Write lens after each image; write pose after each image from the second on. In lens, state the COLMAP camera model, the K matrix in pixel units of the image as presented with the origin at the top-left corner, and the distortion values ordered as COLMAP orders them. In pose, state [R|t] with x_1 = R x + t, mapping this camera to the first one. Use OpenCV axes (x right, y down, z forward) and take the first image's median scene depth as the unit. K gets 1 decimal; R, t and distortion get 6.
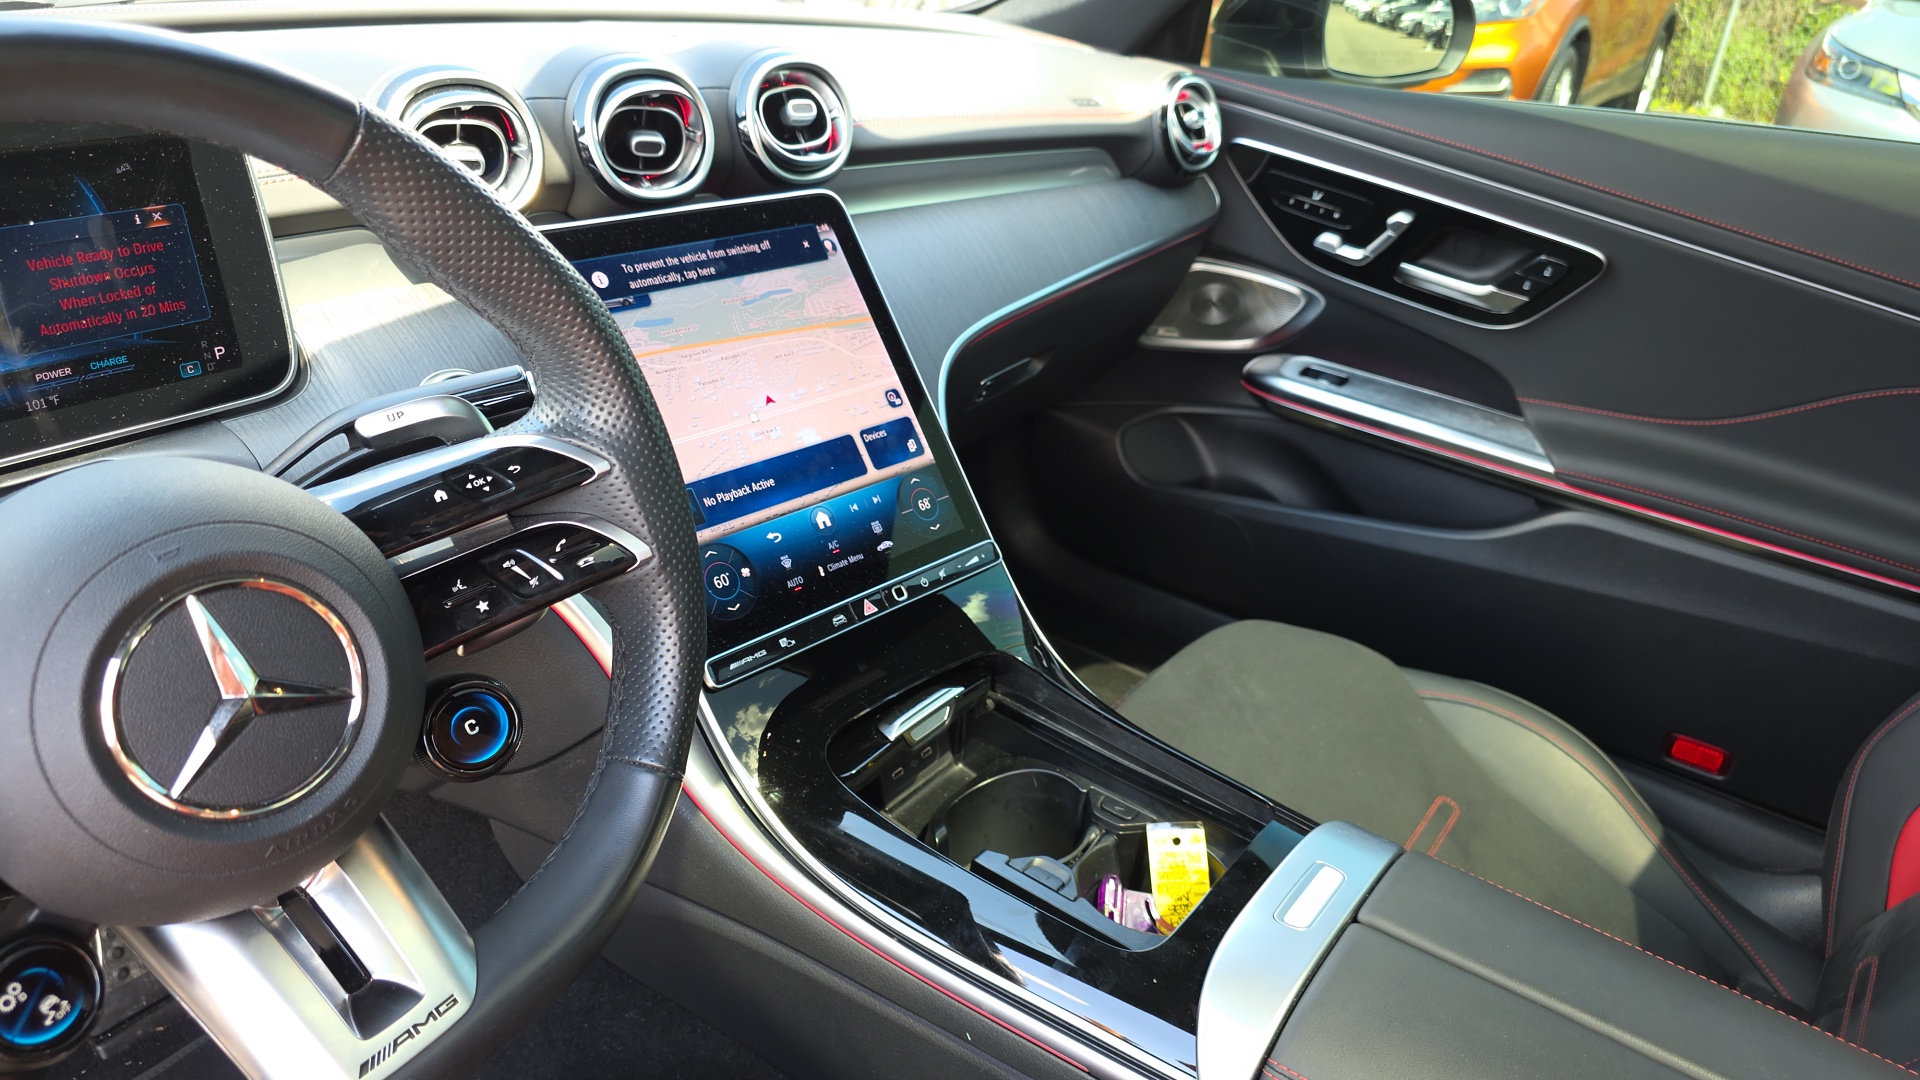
lens RADIAL K [[1294.2, 0, 960.0], [0, 1294.2, 540.0], [0, 0, 1]] dist [0.005810, -0.020202]
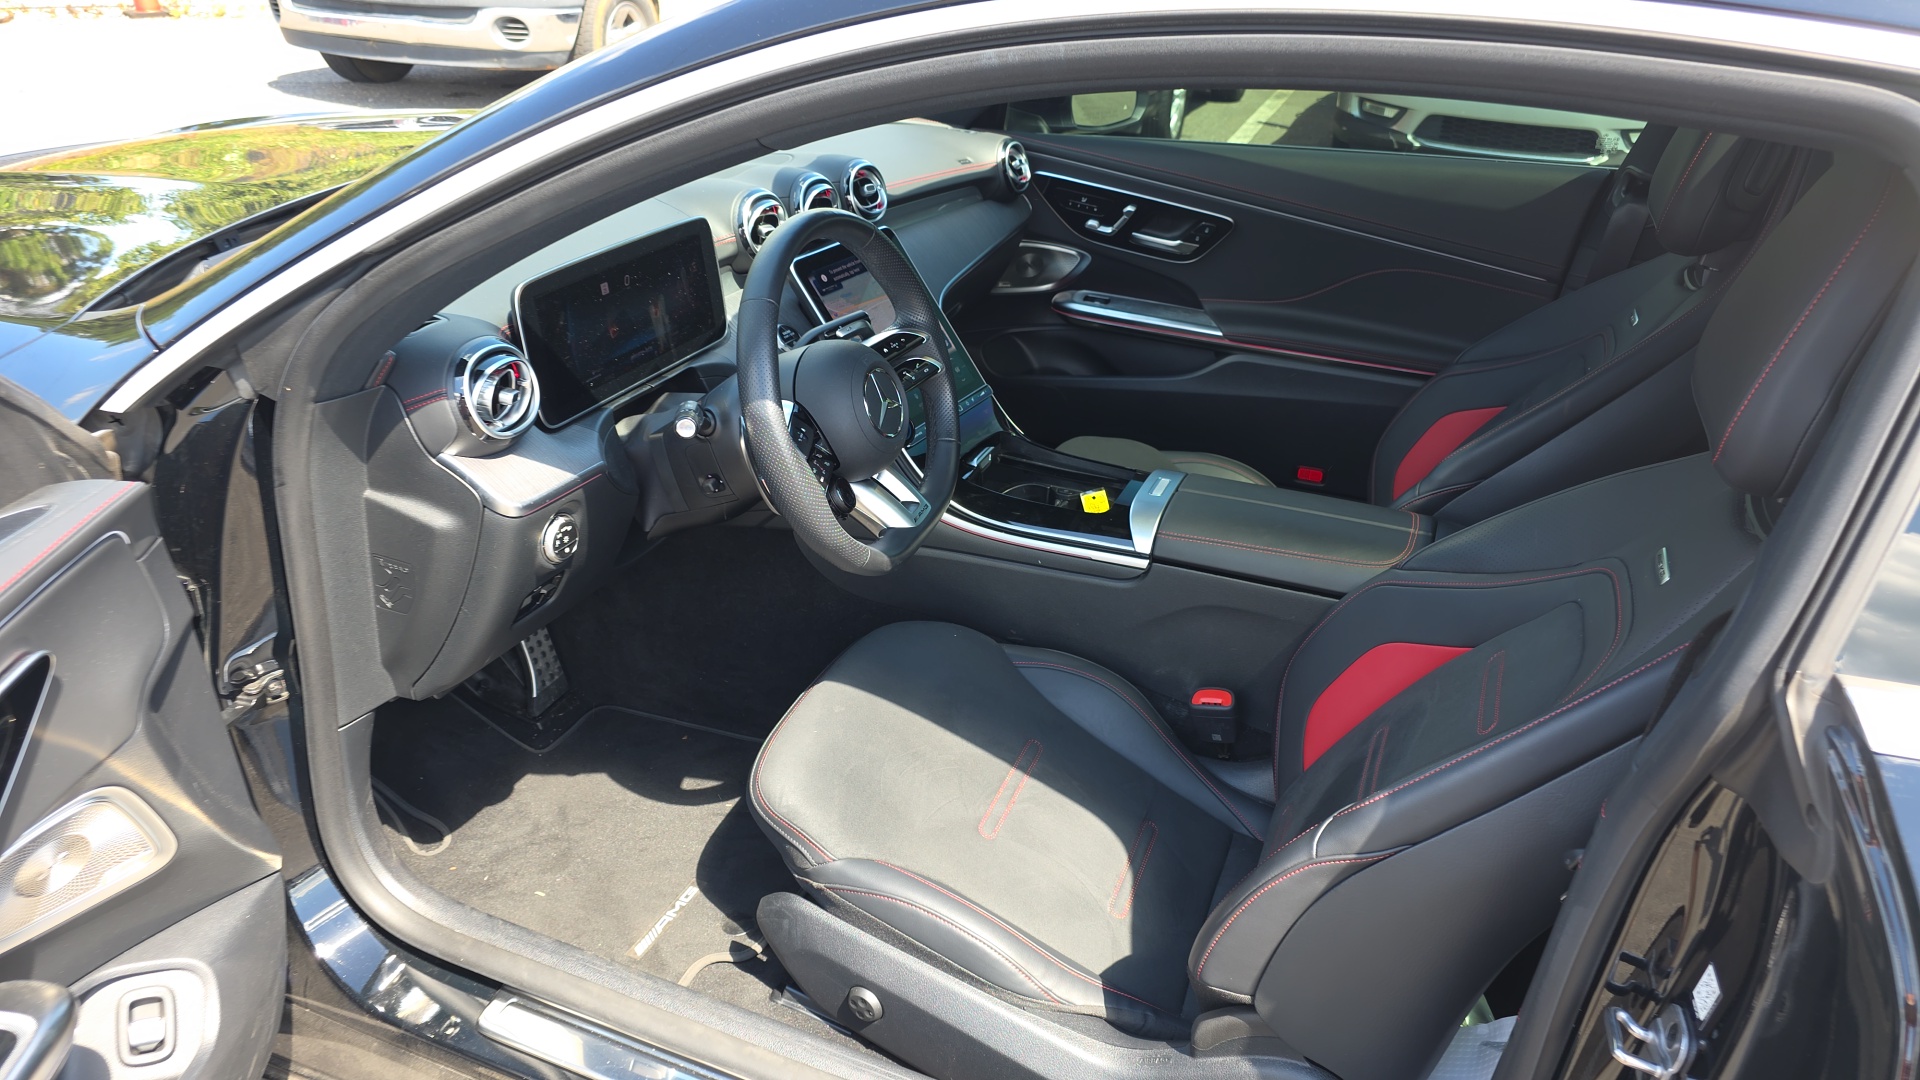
lens RADIAL K [[1316.9, 0, 959.0], [0, 1316.9, 594.8], [0, 0, 1]] dist [0.001149, -0.001392]
pose [[0.963519, -0.154027, 0.218874, -0.600577], [0.142544, 0.987490, 0.067417, 0.209038], [-0.226520, -0.033758, 0.973421, -1.225909]]
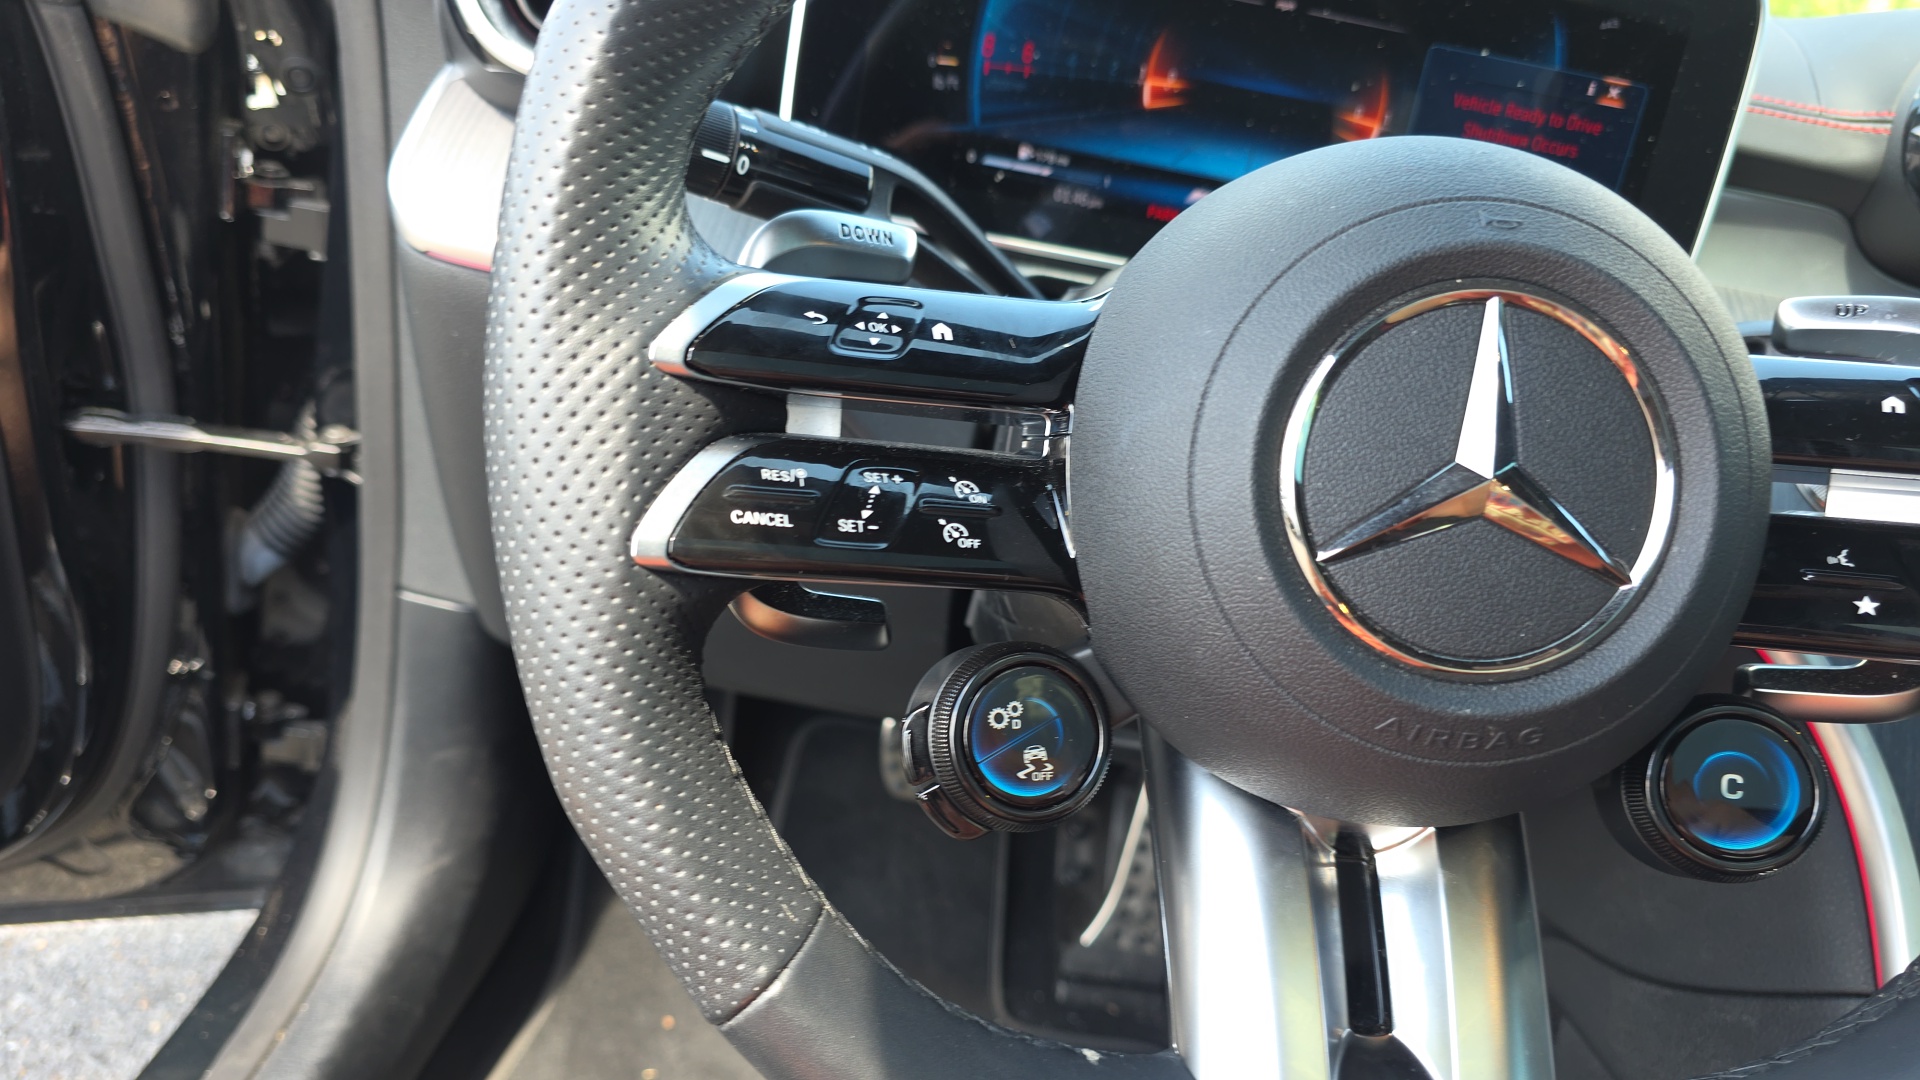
lens RADIAL K [[1328.3, 0, 934.3], [0, 1328.3, 543.4], [0, 0, 1]] dist [0.002018, -0.023917]
pose [[0.552821, 0.355828, -0.753509, -0.104799], [-0.487343, 0.871538, 0.054020, 0.118087], [0.675933, 0.337354, 0.655215, 0.208663]]
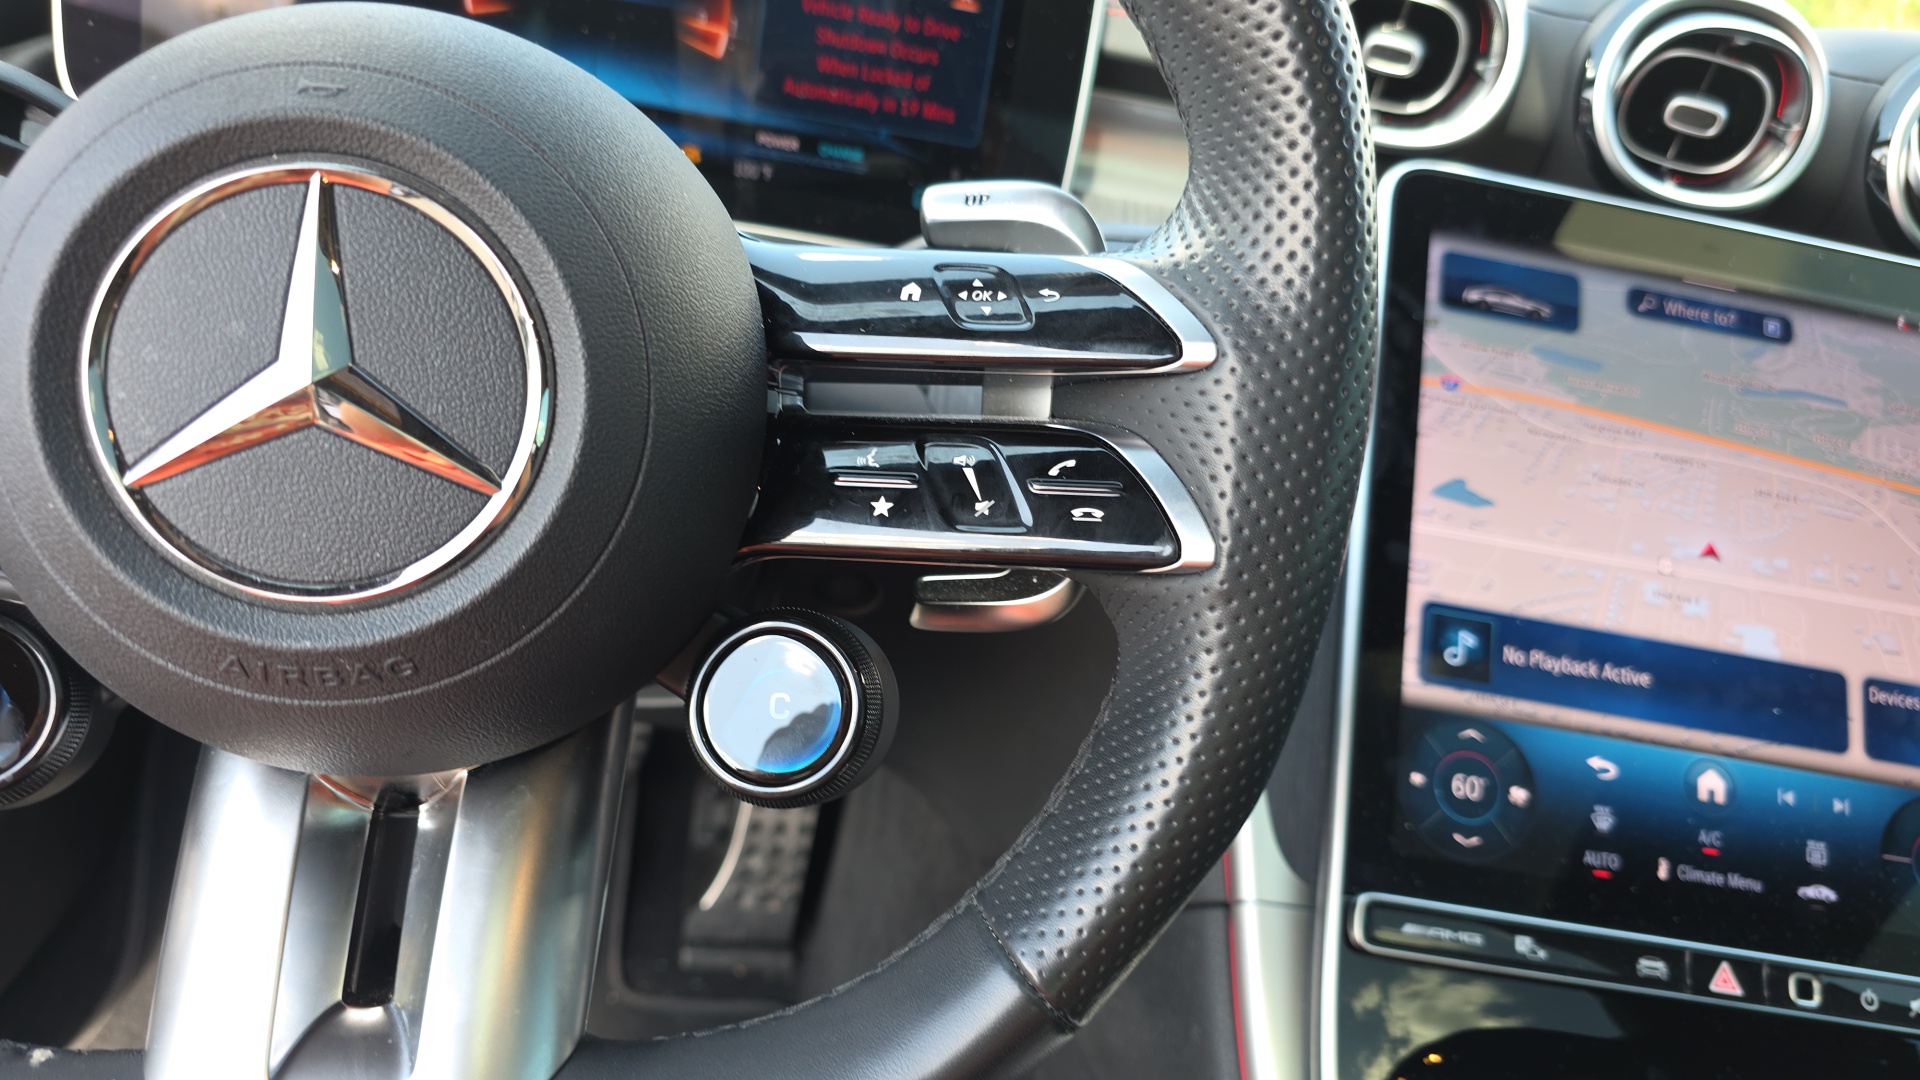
lens RADIAL K [[1338.6, 0, 963.6], [0, 1338.6, 549.1], [0, 0, 1]] dist [0.003518, -0.022846]
pose [[0.676384, 0.348881, -0.648680, 0.008378], [-0.447444, 0.894197, 0.014374, 0.026715], [0.585063, 0.280525, 0.760925, 0.370671]]
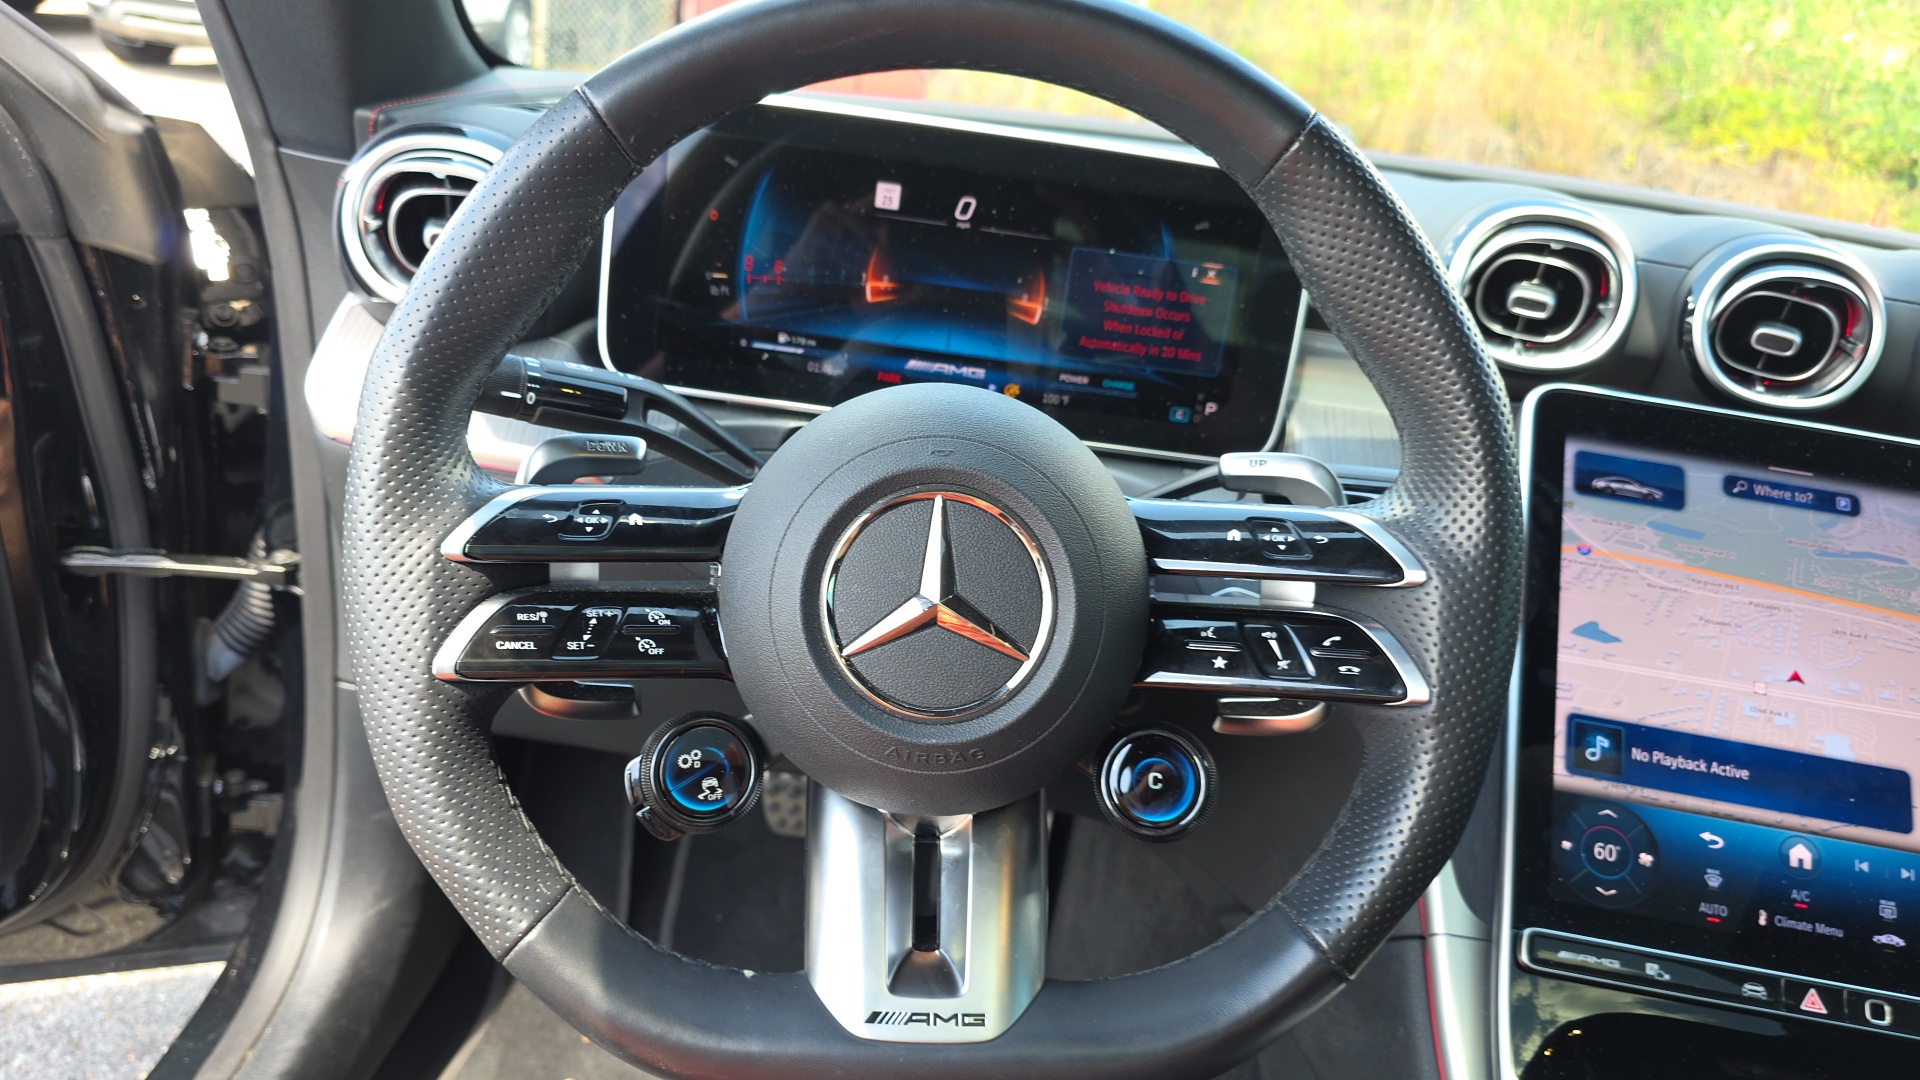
lens RADIAL K [[1309.2, 0, 916.5], [0, 1309.2, 528.0], [0, 0, 1]] dist [0.003301, -0.021375]
pose [[0.577575, 0.291585, -0.762486, 0.105339], [-0.444045, 0.895982, 0.006276, 0.033470], [0.685004, 0.334954, 0.646974, 0.145317]]
